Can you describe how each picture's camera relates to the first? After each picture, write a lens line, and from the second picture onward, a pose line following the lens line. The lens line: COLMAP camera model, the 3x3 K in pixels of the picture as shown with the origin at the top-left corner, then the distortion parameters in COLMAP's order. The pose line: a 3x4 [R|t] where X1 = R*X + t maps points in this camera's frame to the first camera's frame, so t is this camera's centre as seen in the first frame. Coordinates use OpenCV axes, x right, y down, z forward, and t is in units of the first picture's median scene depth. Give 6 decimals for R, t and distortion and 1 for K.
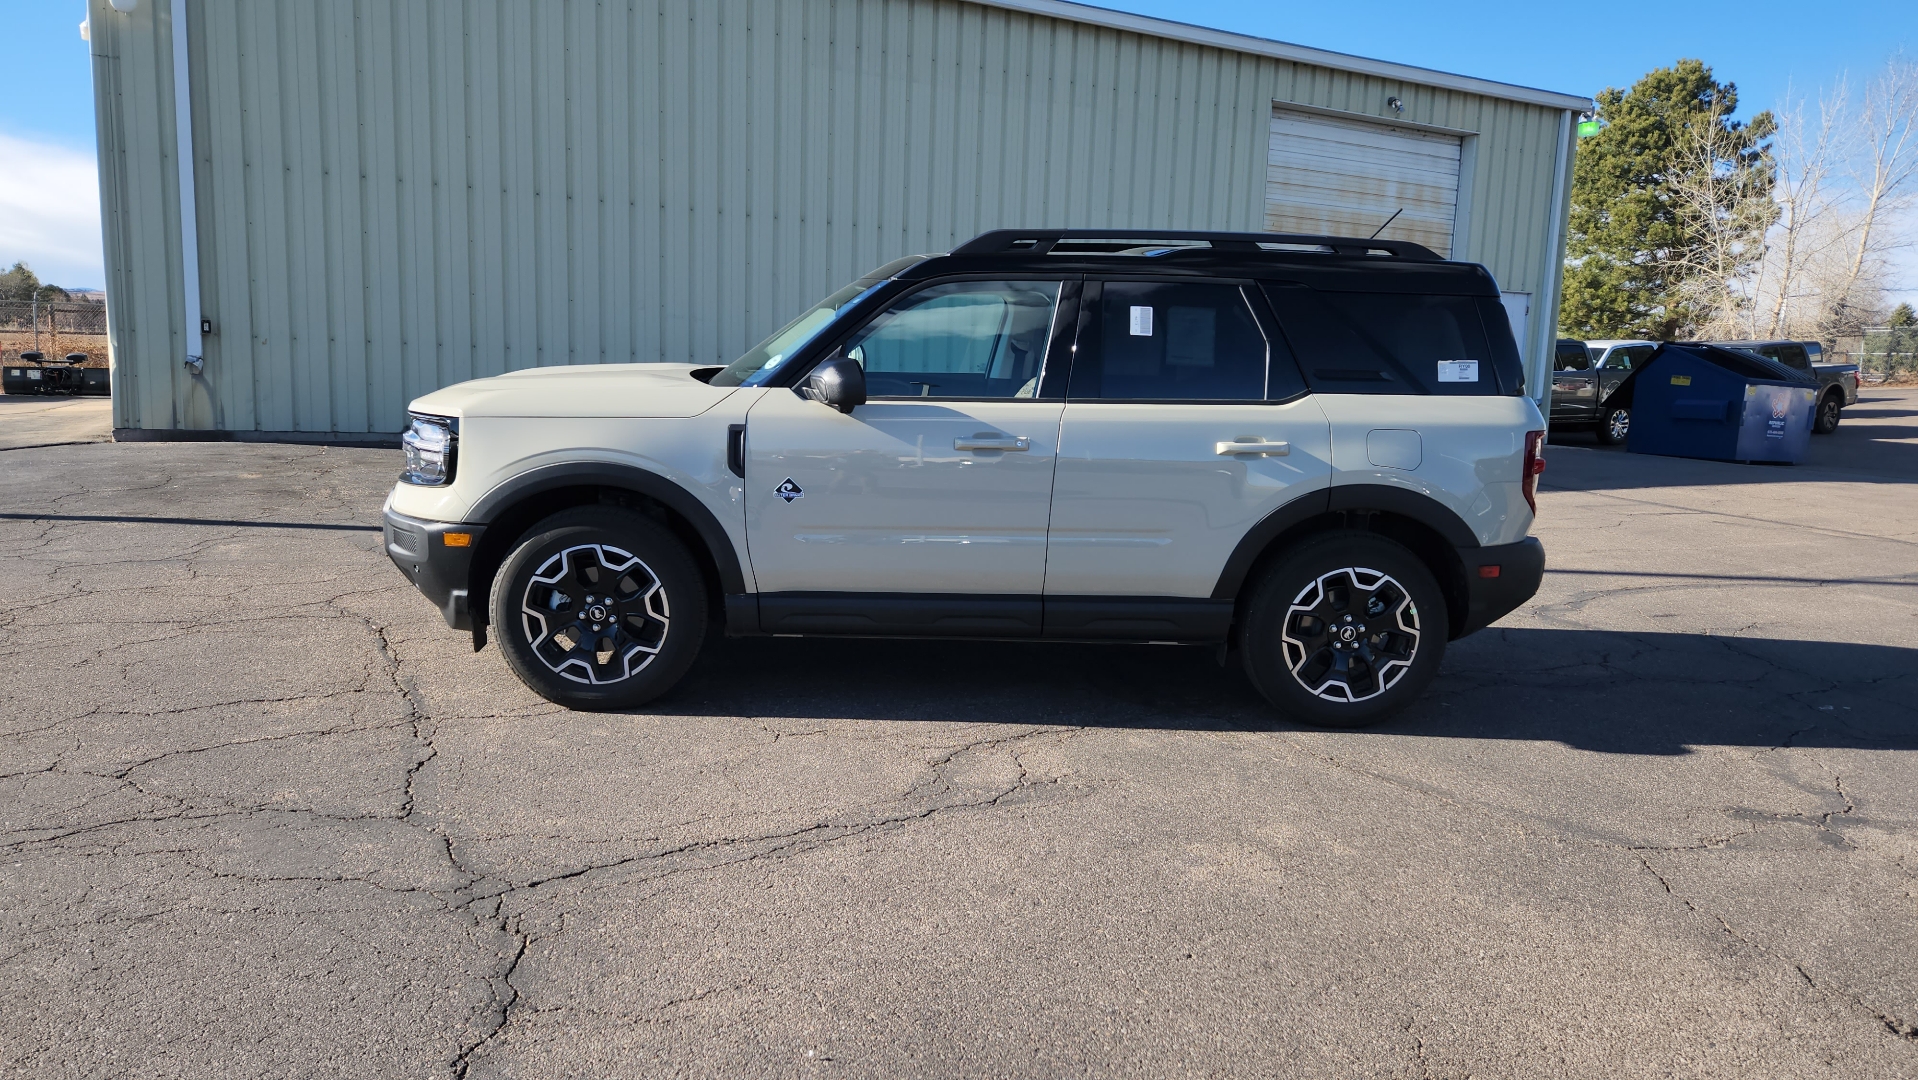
lens RADIAL K [[1300.9, 0, 930.1], [0, 1300.9, 550.0], [0, 0, 1]] dist [0.075771, -0.065764]
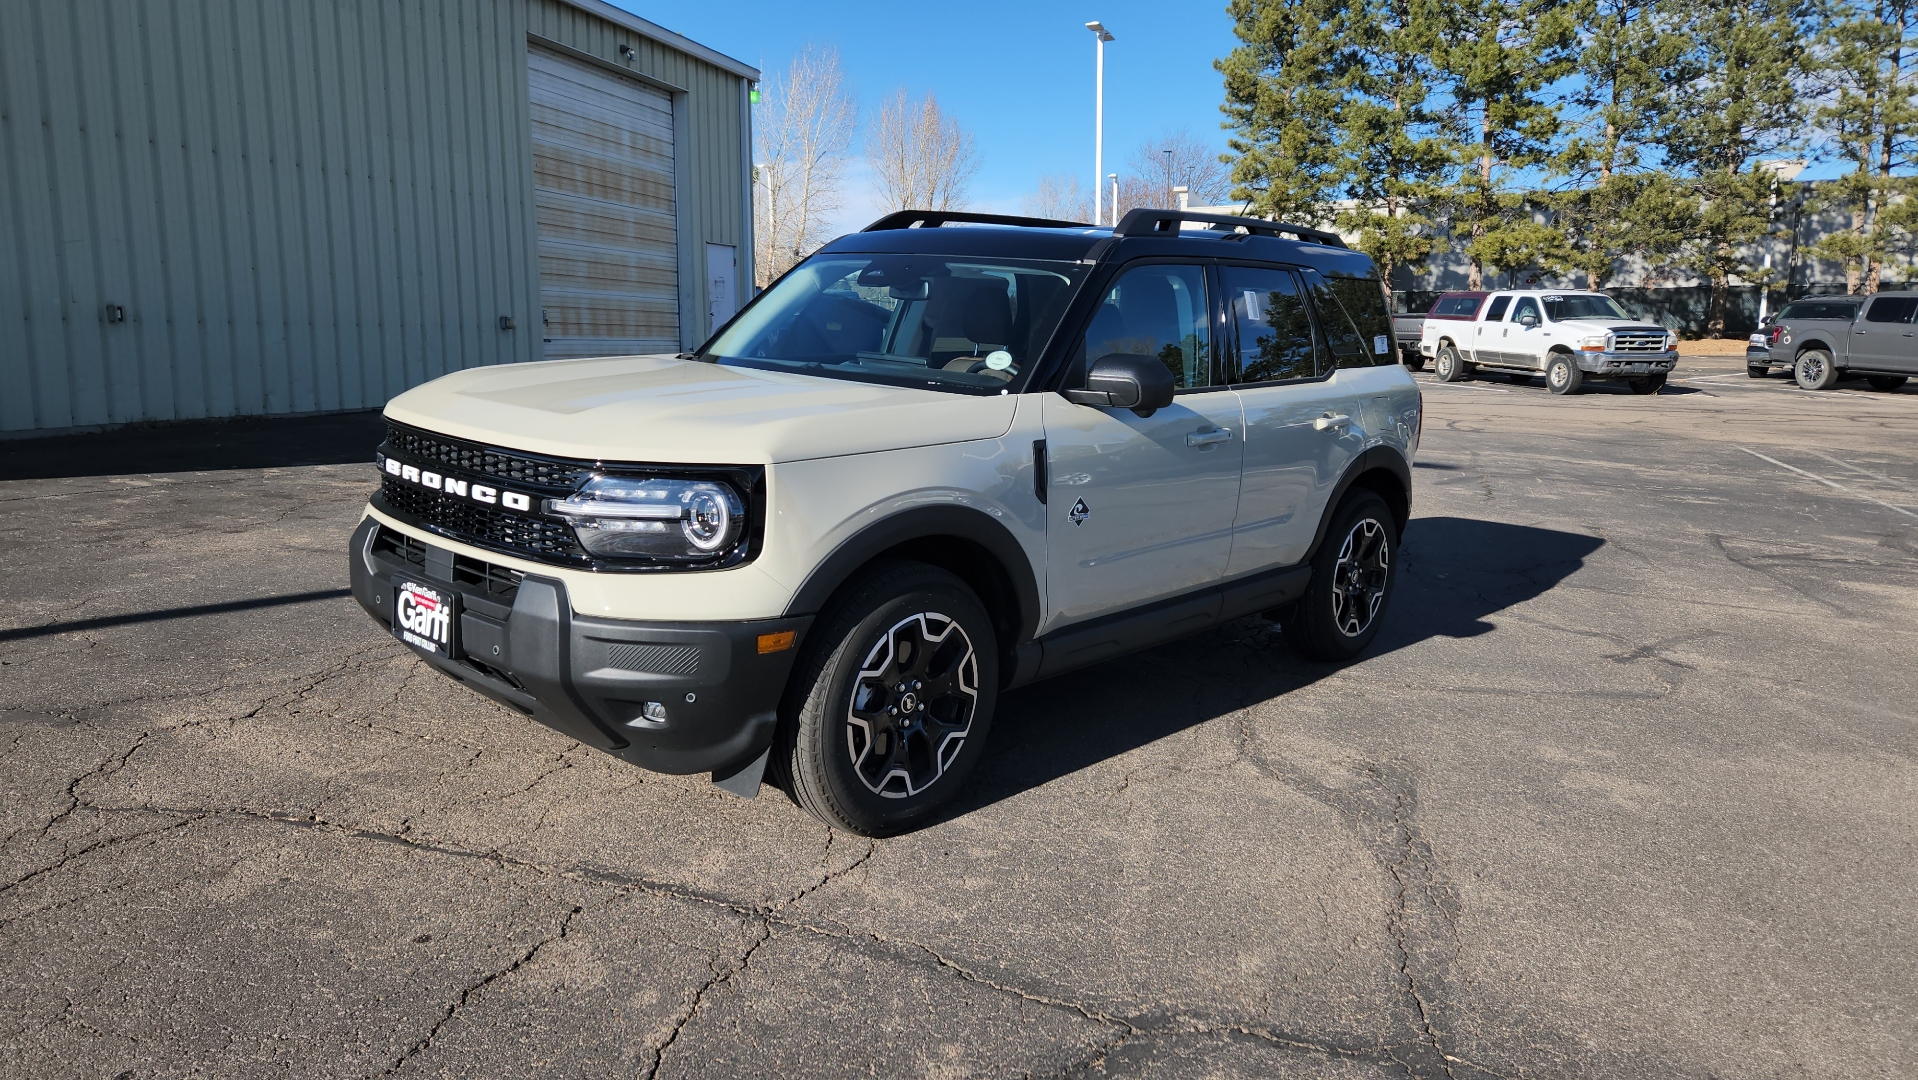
lens RADIAL K [[1289.3, 0, 960.5], [0, 1289.3, 526.0], [0, 0, 1]] dist [0.070346, -0.053591]
pose [[0.713131, -0.128445, 0.689163, -0.716921], [0.106176, 0.991520, 0.074930, -0.103618], [-0.692943, 0.019738, 0.720722, 0.425625]]
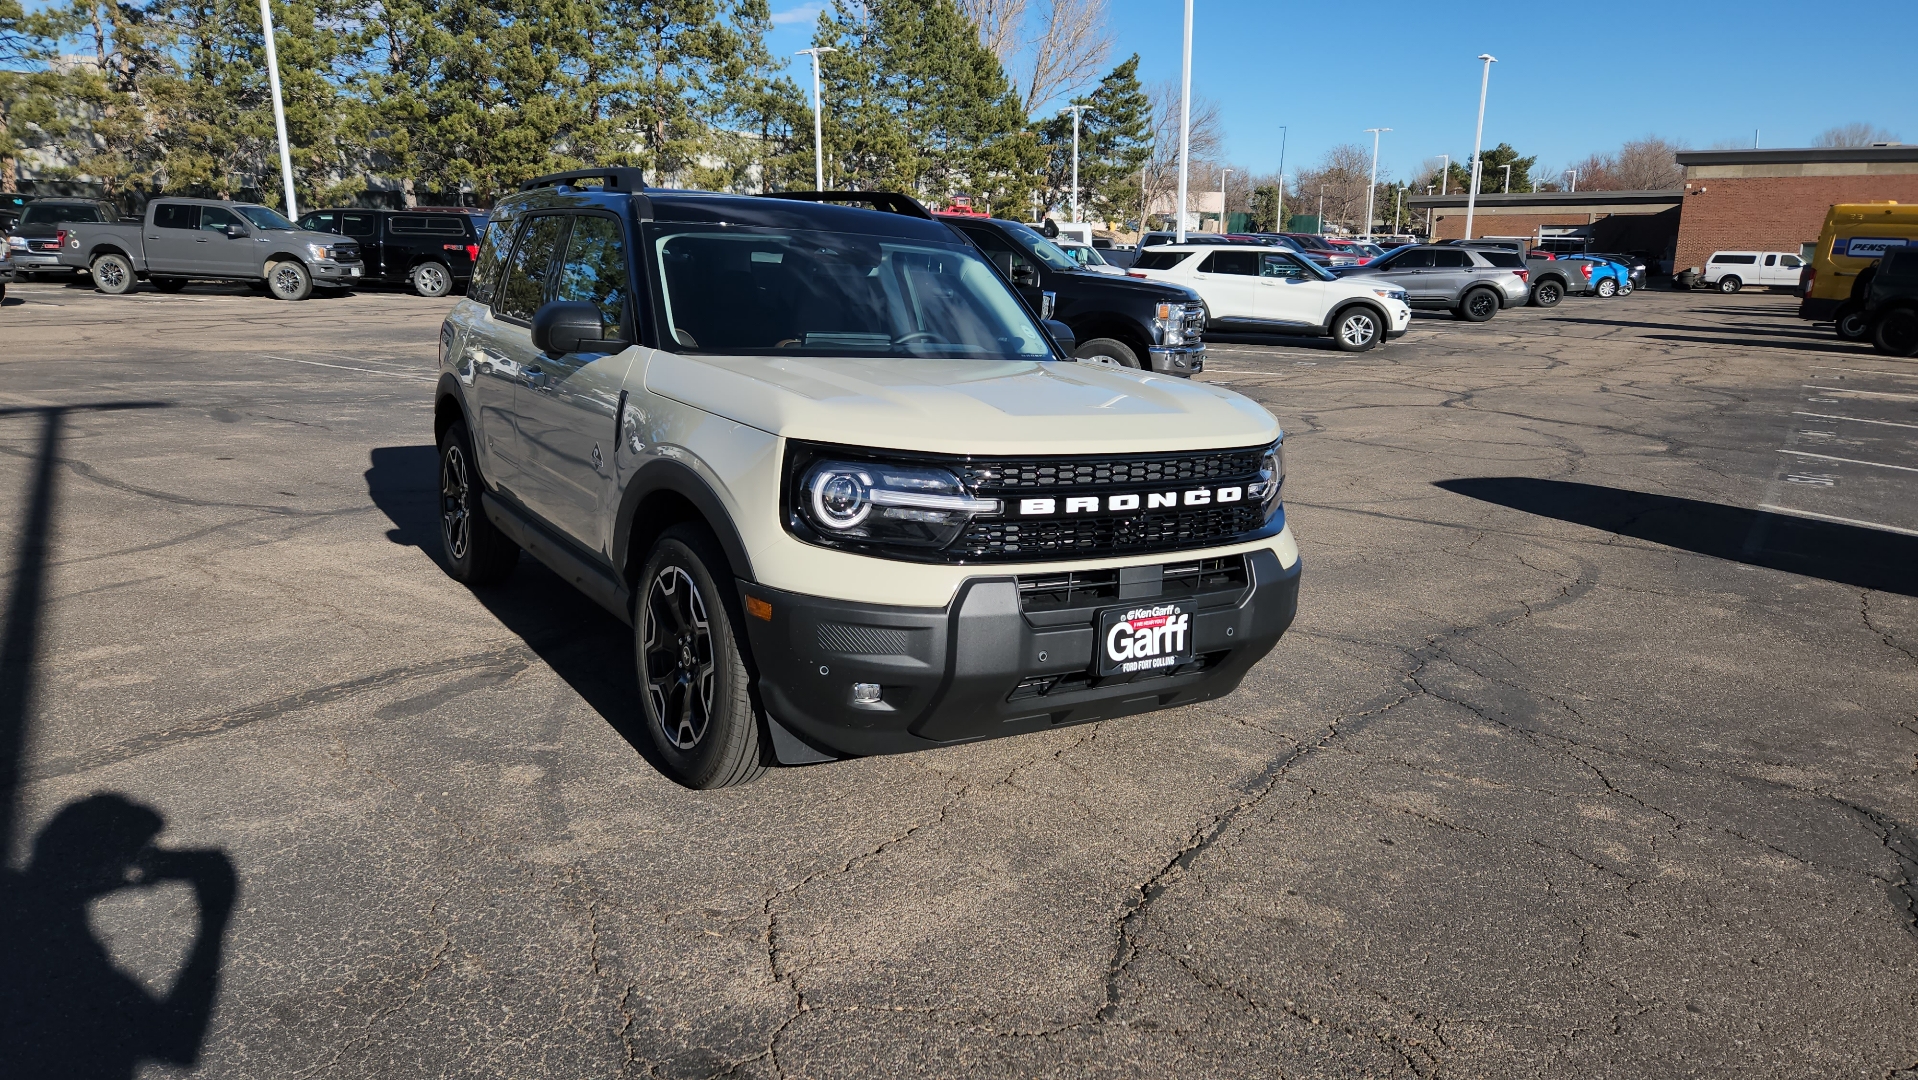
lens RADIAL K [[1303.4, 0, 919.1], [0, 1303.4, 540.6], [0, 0, 1]] dist [0.071840, -0.056329]
pose [[-0.472140, -0.232225, 0.850386, -0.968862], [0.099205, 0.944552, 0.313019, -0.313281], [-0.875924, 0.232151, -0.422923, 1.527843]]
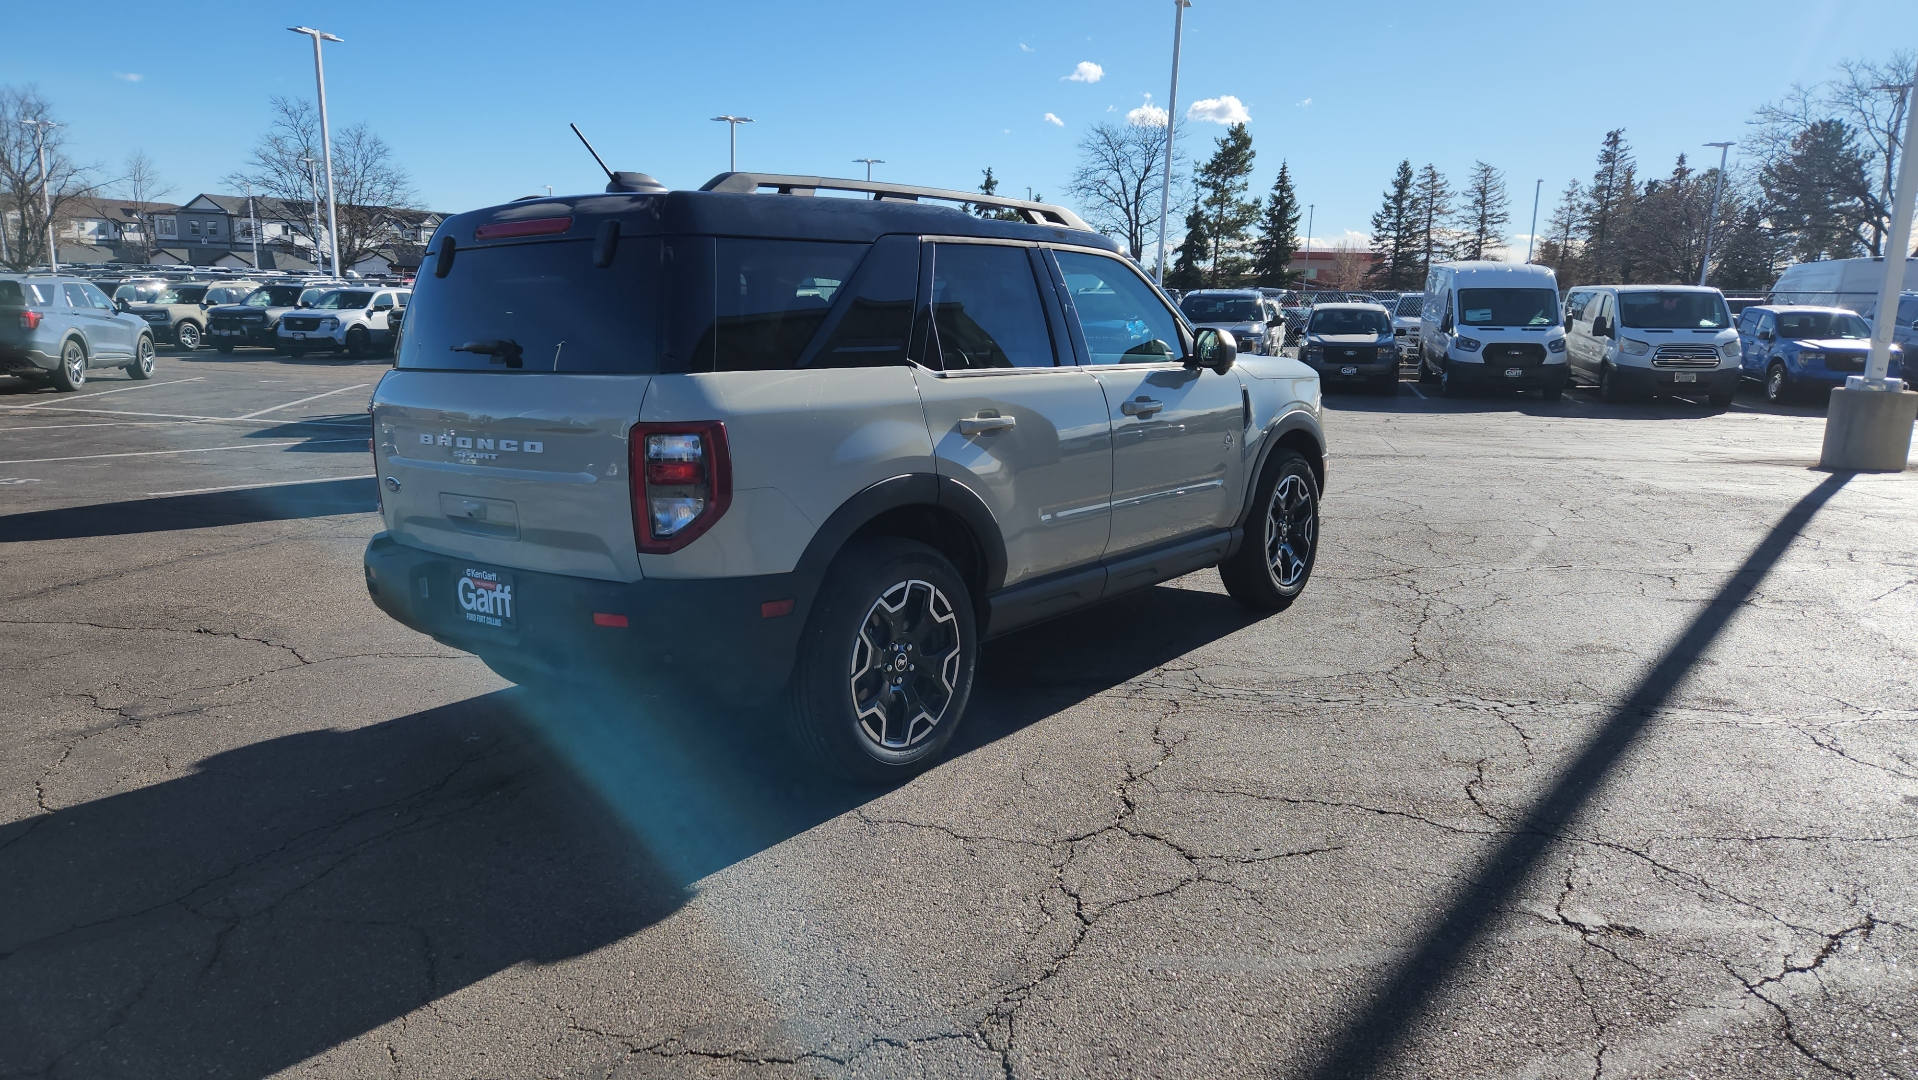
lens RADIAL K [[1281.8, 0, 950.7], [0, 1281.8, 558.8], [0, 0, 1]] dist [0.078293, -0.054340]
pose [[-0.660594, 0.111842, -0.742366, 0.879955], [-0.145258, 0.951113, 0.272550, -0.290222], [0.736557, 0.287880, -0.612054, 1.875177]]
